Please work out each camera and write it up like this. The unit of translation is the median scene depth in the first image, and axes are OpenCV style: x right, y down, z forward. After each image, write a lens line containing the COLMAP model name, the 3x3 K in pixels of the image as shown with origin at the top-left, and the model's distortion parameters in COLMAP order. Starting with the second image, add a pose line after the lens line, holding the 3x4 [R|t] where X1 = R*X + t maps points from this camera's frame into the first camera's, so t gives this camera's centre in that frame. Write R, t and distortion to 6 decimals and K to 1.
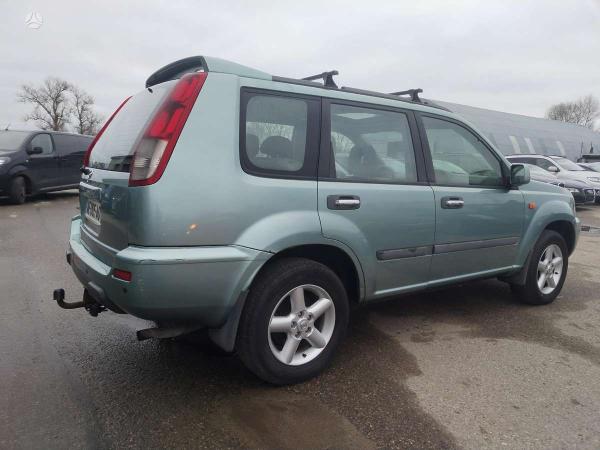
lens RADIAL K [[433.6, 0, 300.0], [0, 433.6, 225.0], [0, 0, 1]] dist [0.074379, -0.081733]
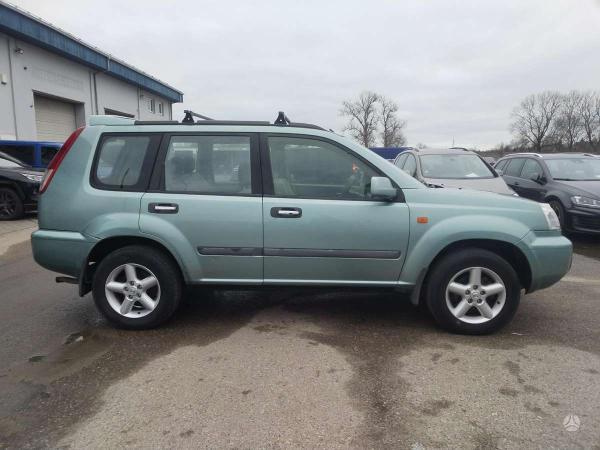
lens RADIAL K [[433.6, 0, 300.0], [0, 433.6, 225.0], [0, 0, 1]] dist [0.074379, -0.081733]
pose [[0.789529, 0.061594, -0.610615, 1.088063], [-0.061618, 0.997879, 0.020985, -0.046266], [0.610612, 0.021056, 0.791650, 0.143581]]
